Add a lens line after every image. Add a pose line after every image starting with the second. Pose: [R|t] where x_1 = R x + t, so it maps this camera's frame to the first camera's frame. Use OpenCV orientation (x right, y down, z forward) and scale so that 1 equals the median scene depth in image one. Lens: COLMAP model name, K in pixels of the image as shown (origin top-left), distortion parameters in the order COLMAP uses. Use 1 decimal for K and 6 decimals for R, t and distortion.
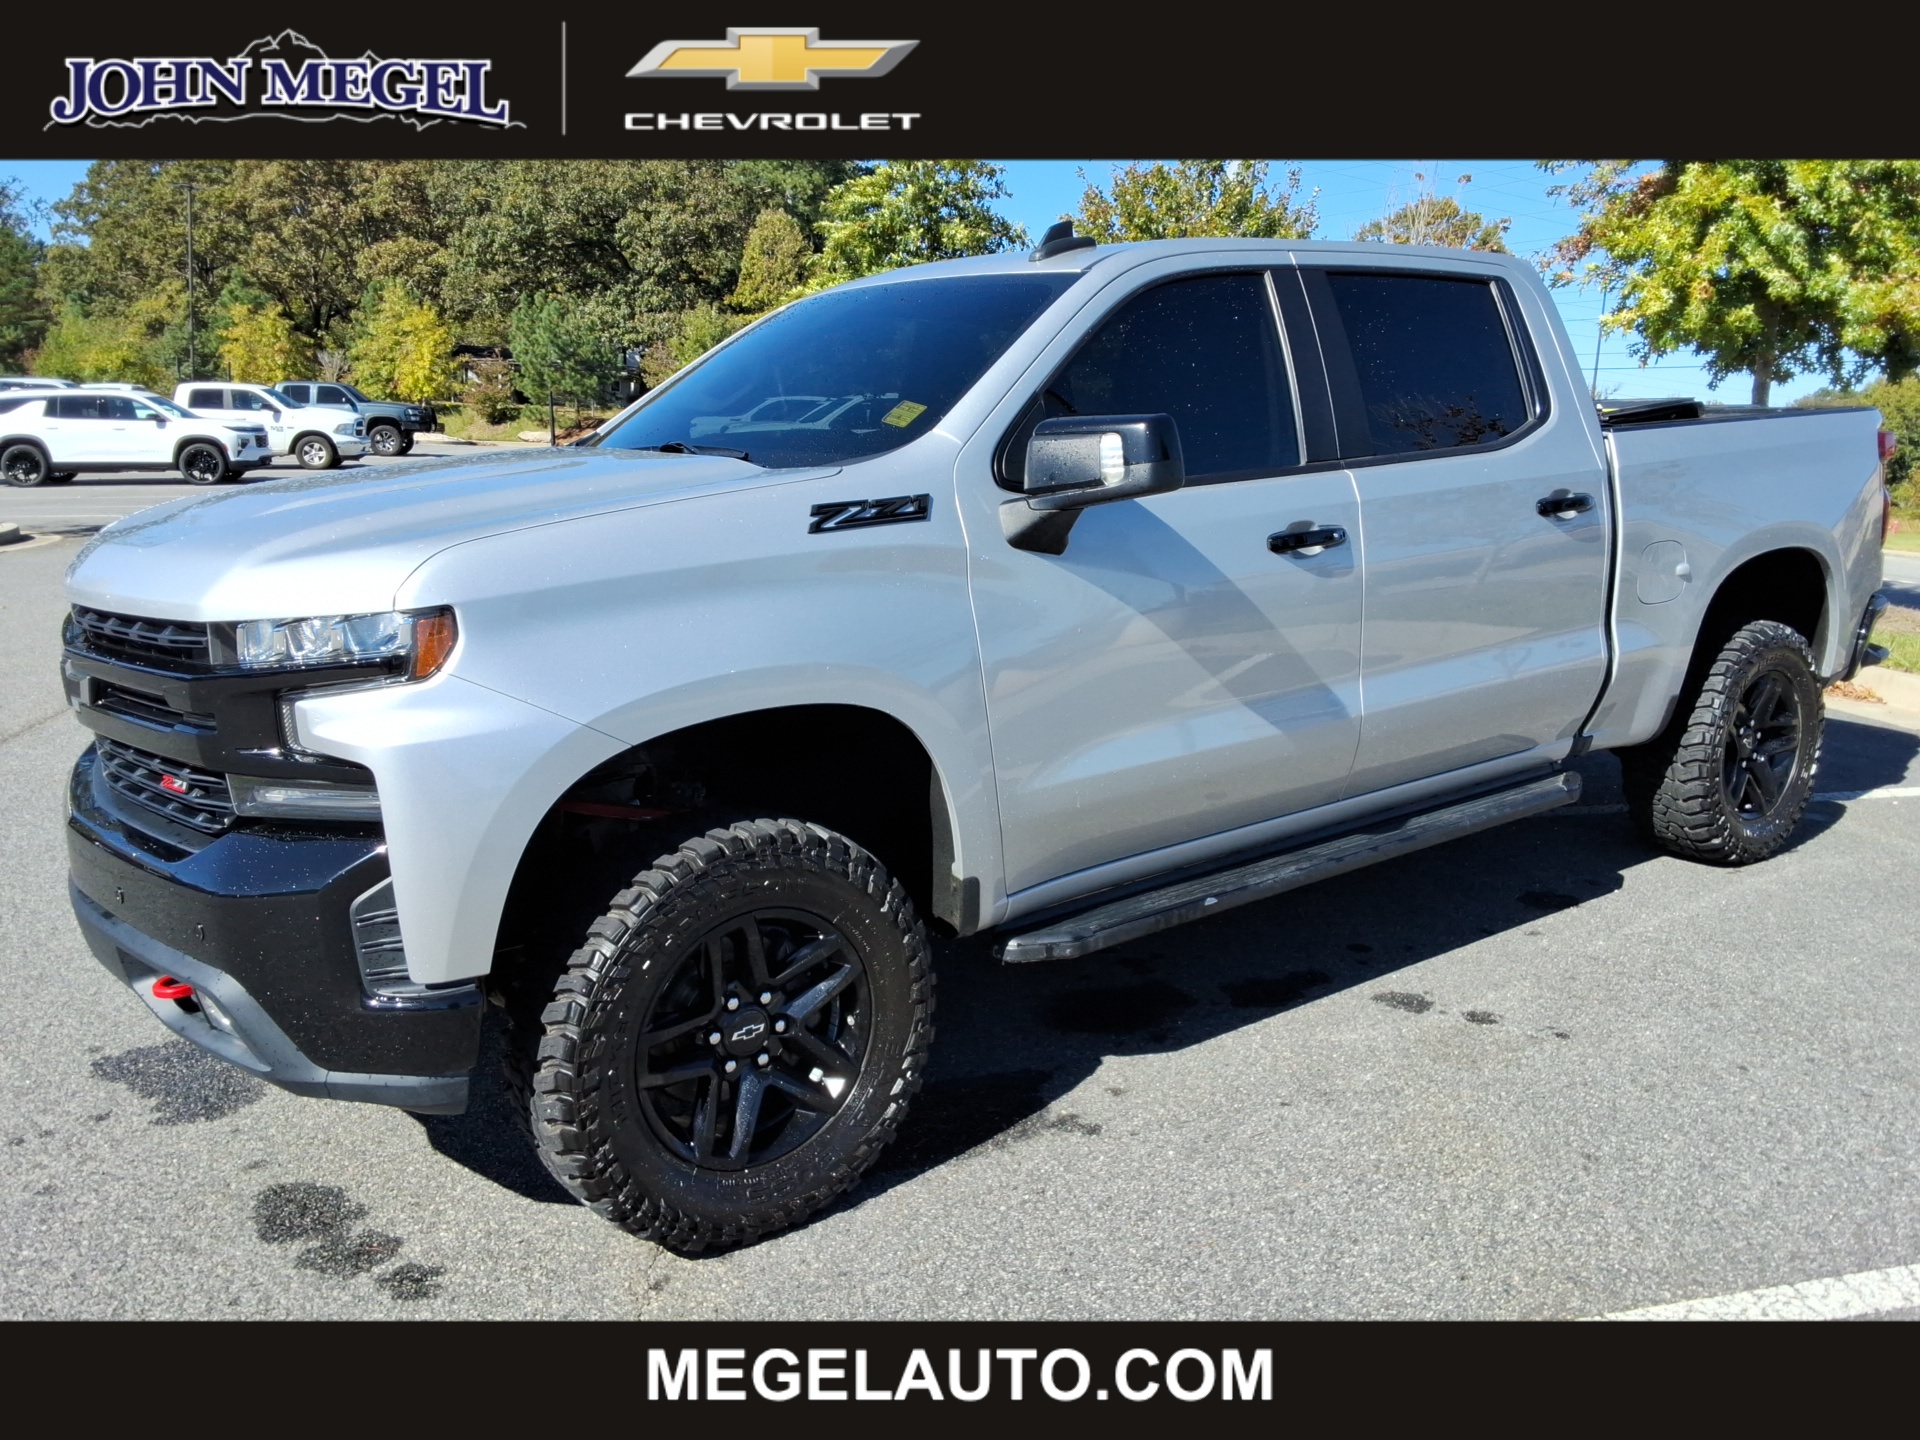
lens RADIAL K [[1535.7, 0, 950.1], [0, 1535.7, 705.5], [0, 0, 1]] dist [0.103661, -0.160371]
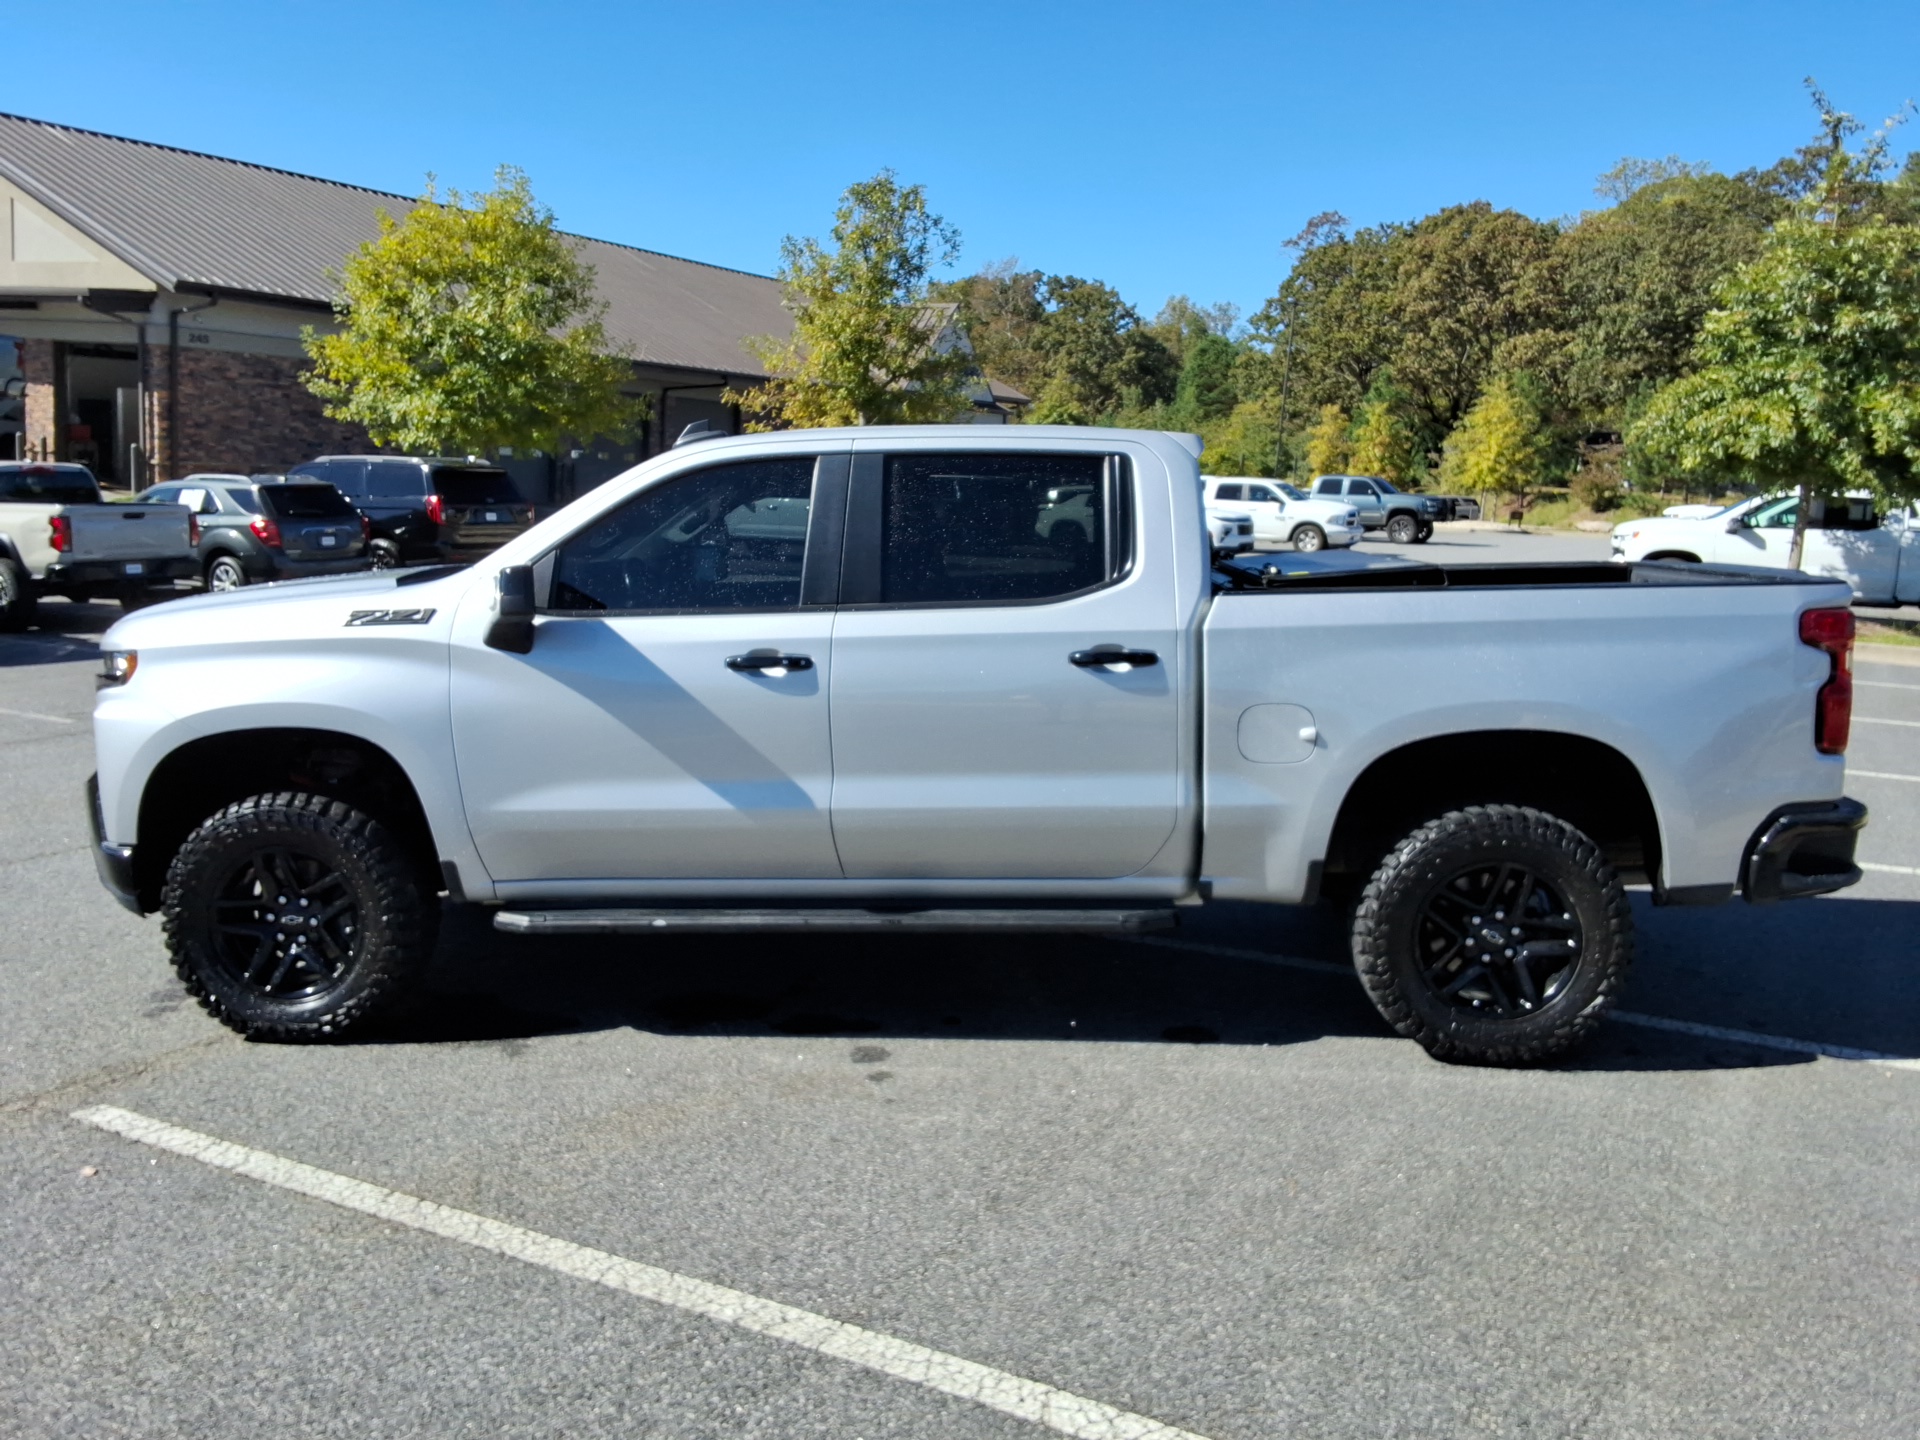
lens RADIAL K [[1535.7, 0, 976.9], [0, 1535.7, 713.4], [0, 0, 1]] dist [0.103661, -0.160371]
pose [[0.764823, 0.106360, -0.635401, 1.072656], [-0.136551, 0.990632, 0.001458, -0.082450], [0.629603, 0.085650, 0.772181, 0.101845]]
